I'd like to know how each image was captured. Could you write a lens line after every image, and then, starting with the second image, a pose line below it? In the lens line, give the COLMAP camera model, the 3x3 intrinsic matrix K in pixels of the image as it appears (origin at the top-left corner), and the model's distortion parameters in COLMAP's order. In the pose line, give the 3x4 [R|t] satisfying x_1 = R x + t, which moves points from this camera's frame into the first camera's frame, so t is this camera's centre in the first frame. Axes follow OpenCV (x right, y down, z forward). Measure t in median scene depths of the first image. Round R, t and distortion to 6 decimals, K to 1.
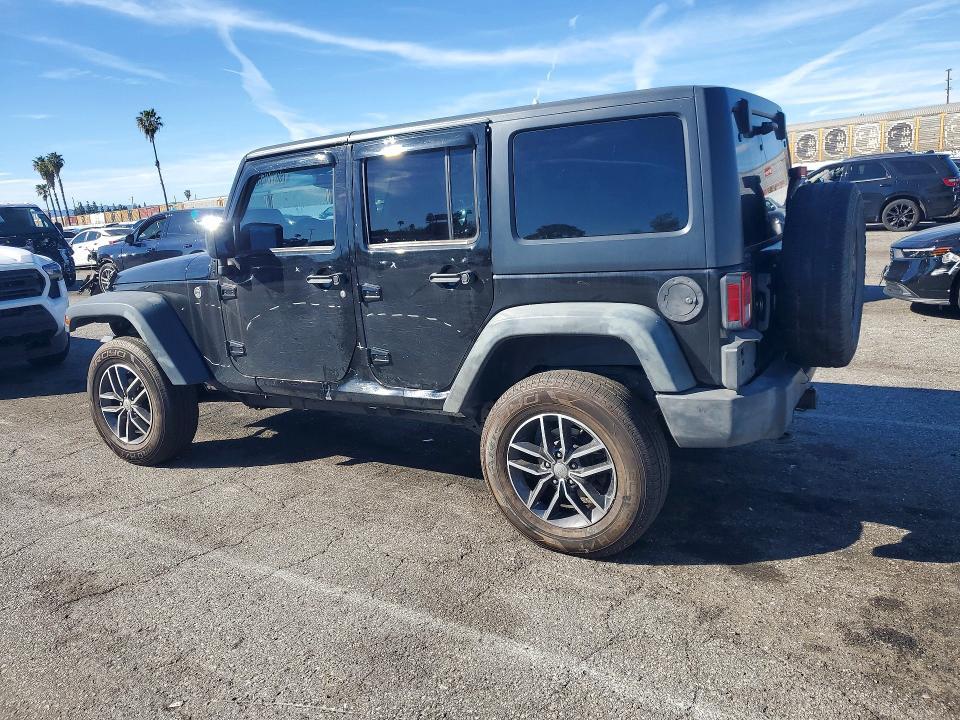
lens RADIAL K [[750.9, 0, 476.6], [0, 750.9, 360.7], [0, 0, 1]] dist [-0.000718, 0.049595]
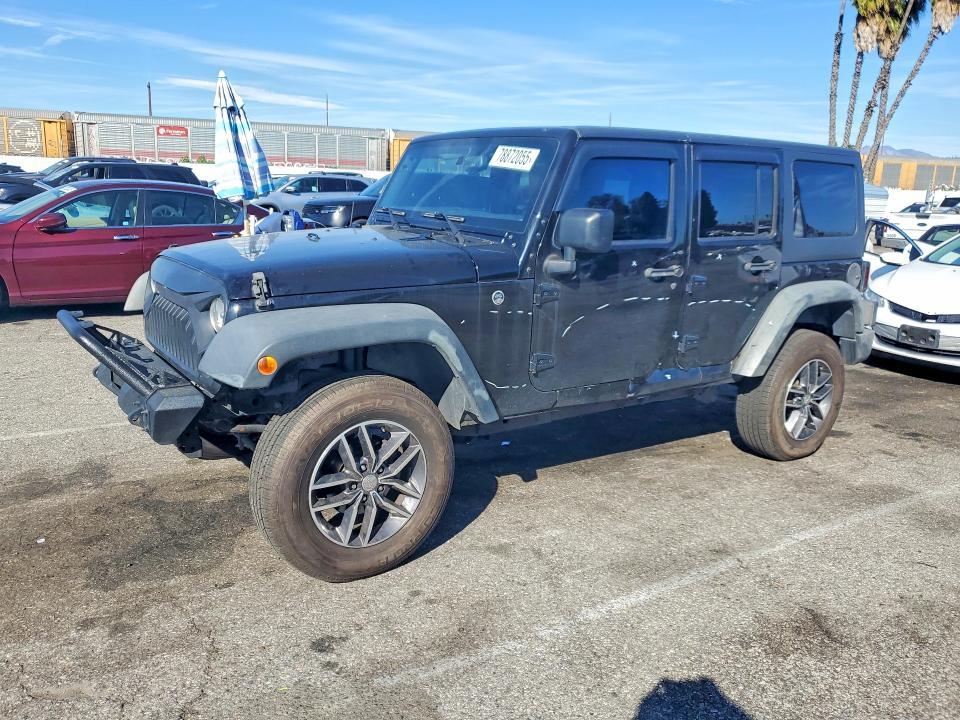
lens RADIAL K [[728.6, 0, 480.0], [0, 728.6, 360.0], [0, 0, 1]] dist [0.005869, 0.003561]
pose [[0.441297, -0.119432, 0.889378, -1.047870], [0.136274, 0.988528, 0.065129, -0.078348], [-0.886953, 0.092458, 0.452510, 0.685105]]
